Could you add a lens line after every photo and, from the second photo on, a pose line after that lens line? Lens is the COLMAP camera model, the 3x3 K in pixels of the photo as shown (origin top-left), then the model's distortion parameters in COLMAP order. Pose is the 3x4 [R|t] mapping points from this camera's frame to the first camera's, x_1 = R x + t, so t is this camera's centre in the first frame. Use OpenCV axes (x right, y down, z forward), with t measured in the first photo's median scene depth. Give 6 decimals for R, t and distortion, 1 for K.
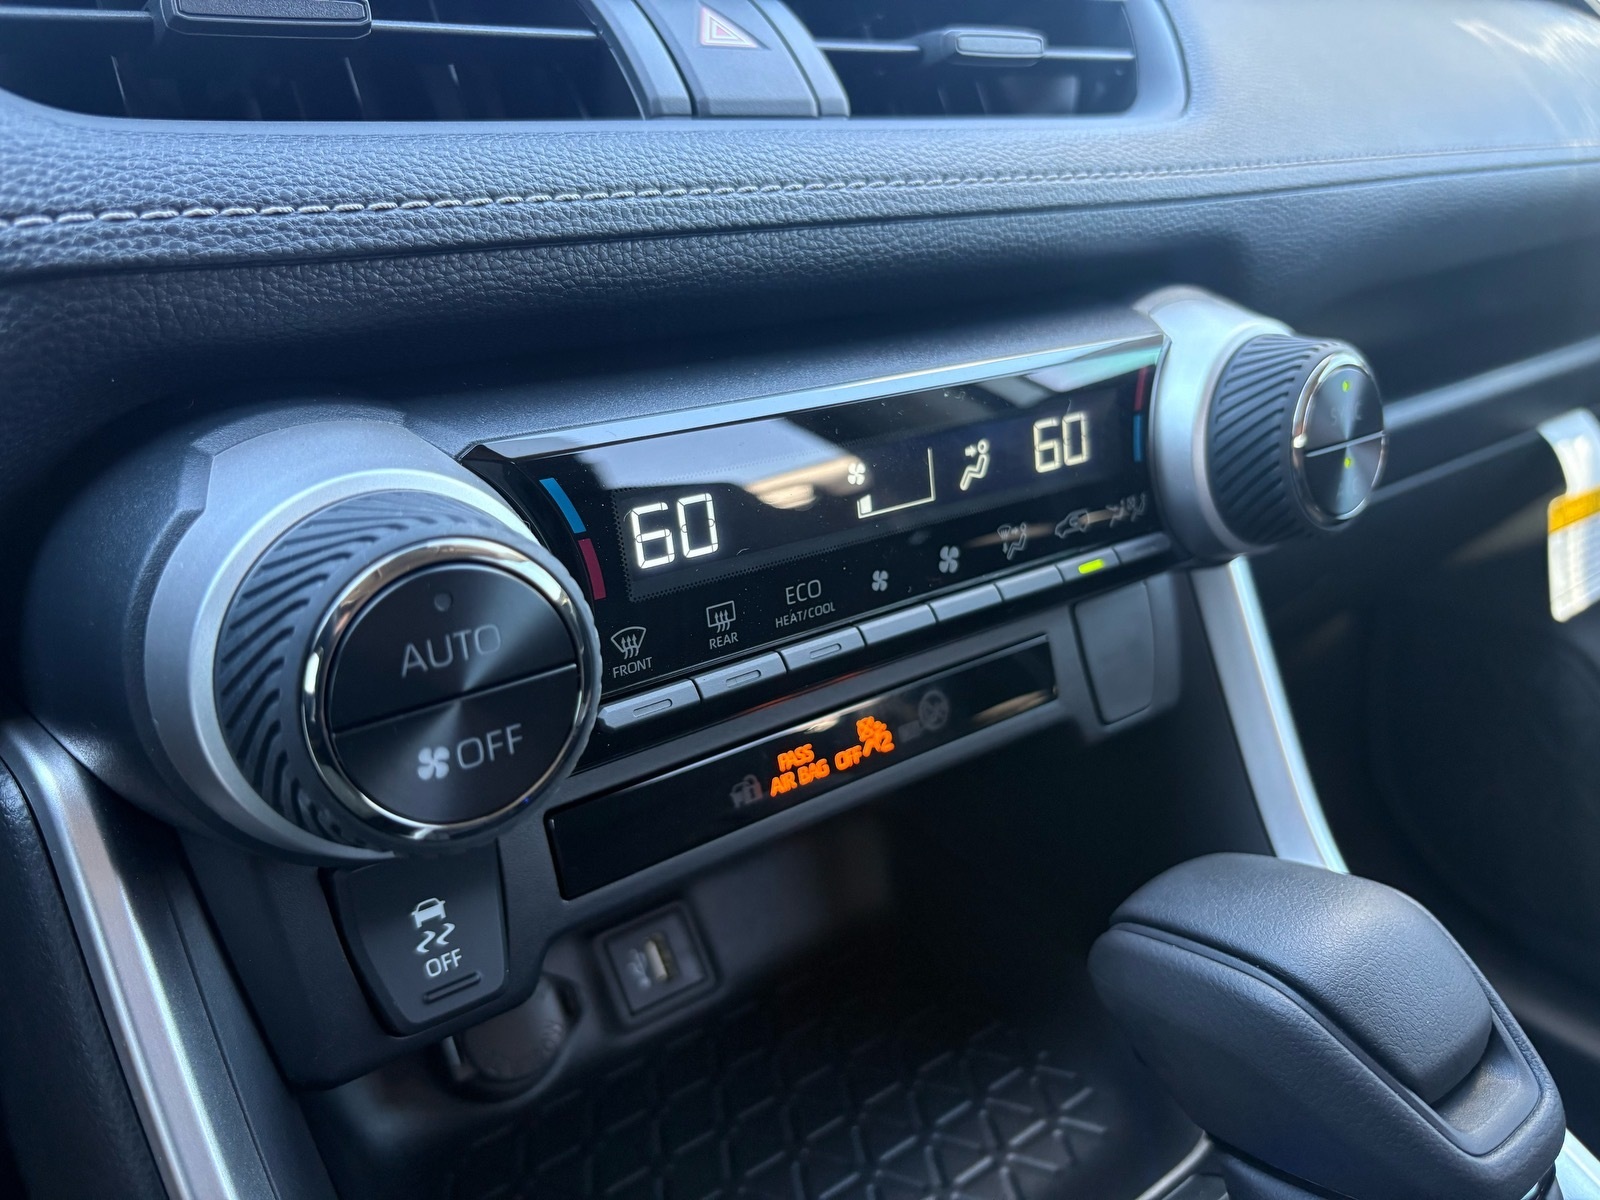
lens RADIAL K [[1286.1, 0, 804.7], [0, 1286.1, 592.8], [0, 0, 1]] dist [0.028107, -0.053787]
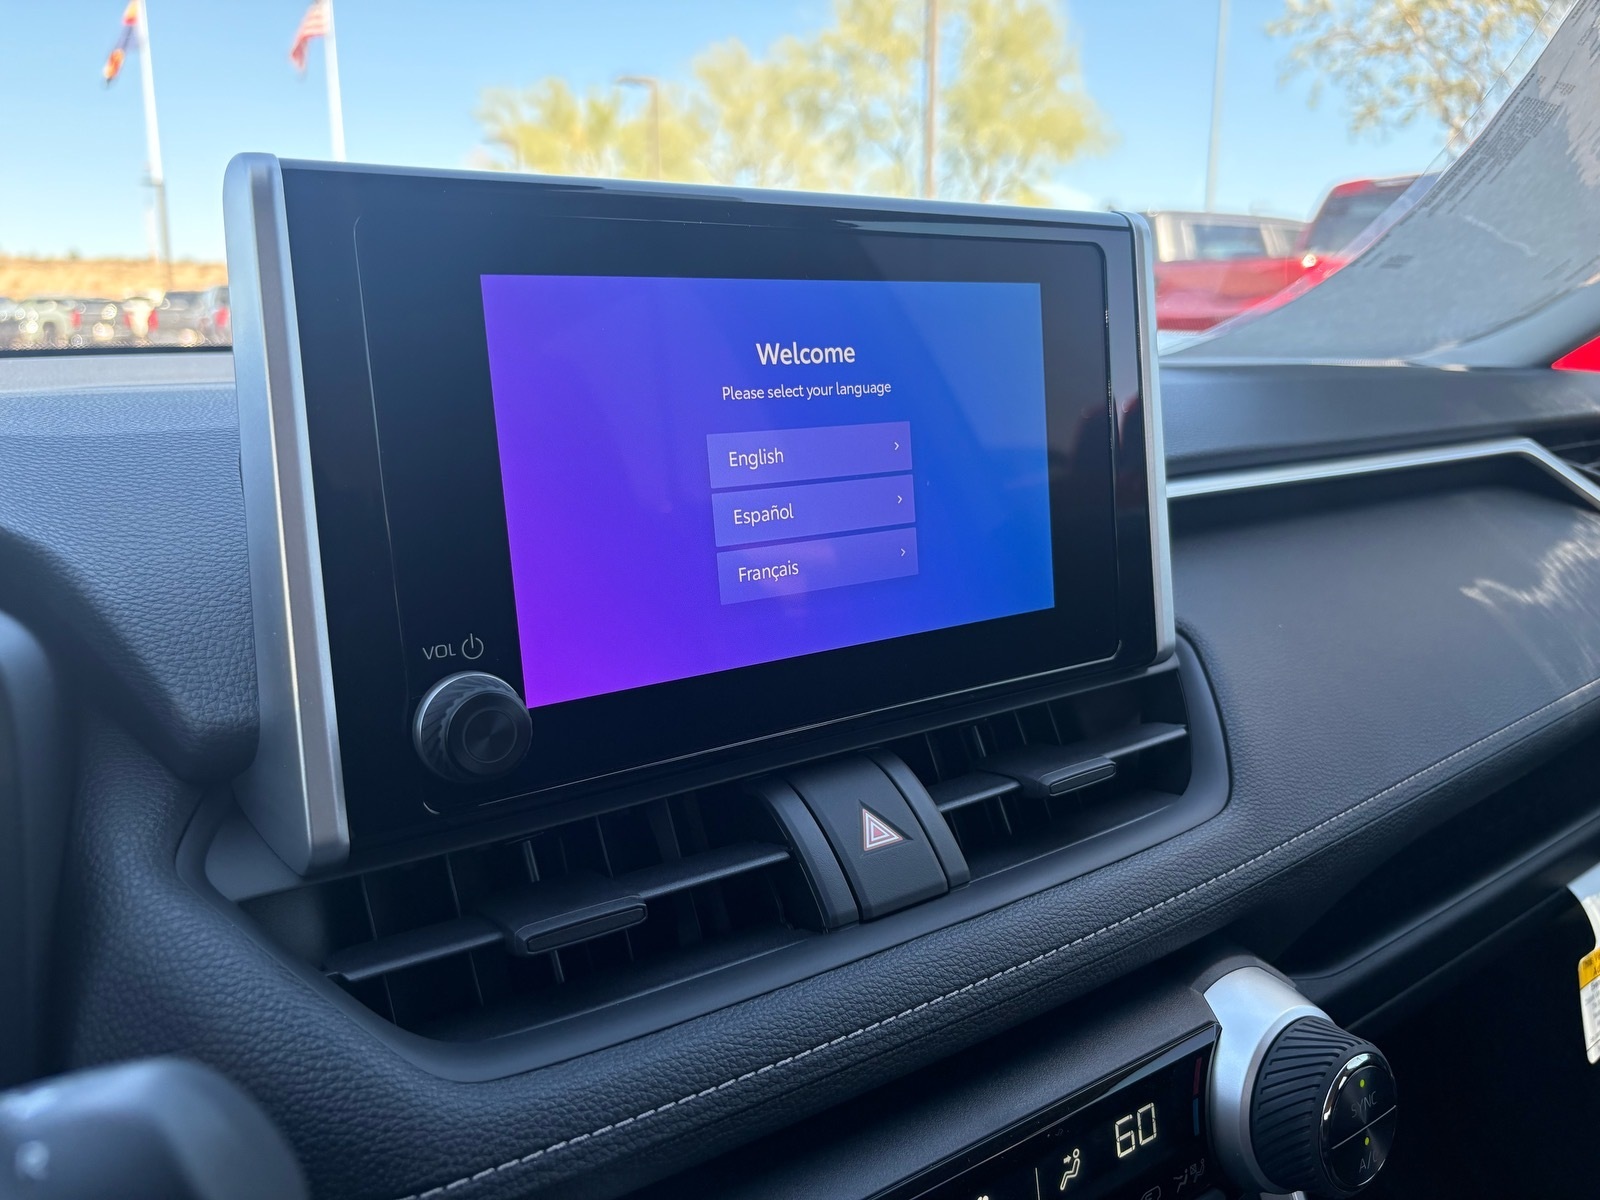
lens RADIAL K [[1286.1, 0, 816.6], [0, 1286.1, 609.3], [0, 0, 1]] dist [0.028107, -0.053787]
pose [[0.998988, 0.005670, -0.044627, -0.067038], [-0.011241, 0.992018, -0.125591, -0.479704], [0.043558, 0.125965, 0.991078, -0.364577]]
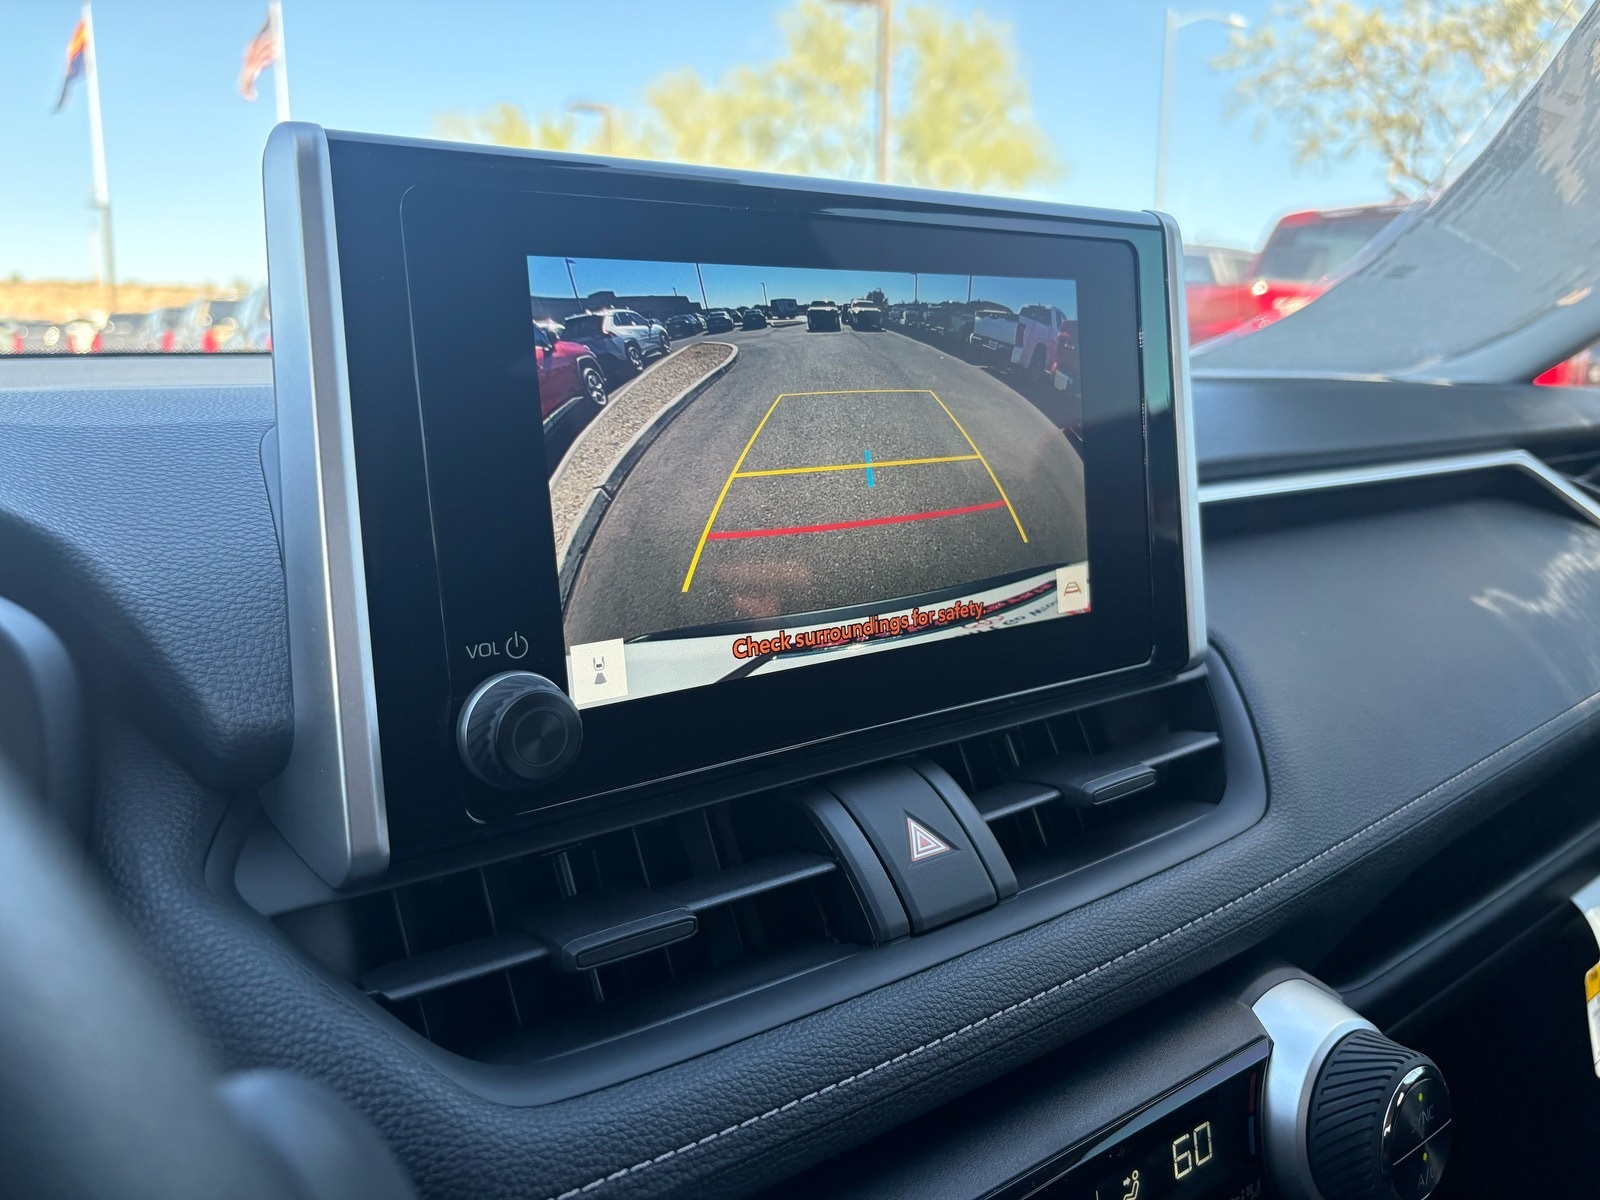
lens RADIAL K [[1286.1, 0, 808.8], [0, 1286.1, 605.1], [0, 0, 1]] dist [0.028107, -0.053787]
pose [[0.999909, 0.003061, -0.013114, -0.159450], [-0.004975, 0.988896, -0.148525, -0.460956], [0.012514, 0.148577, 0.988822, -0.318325]]
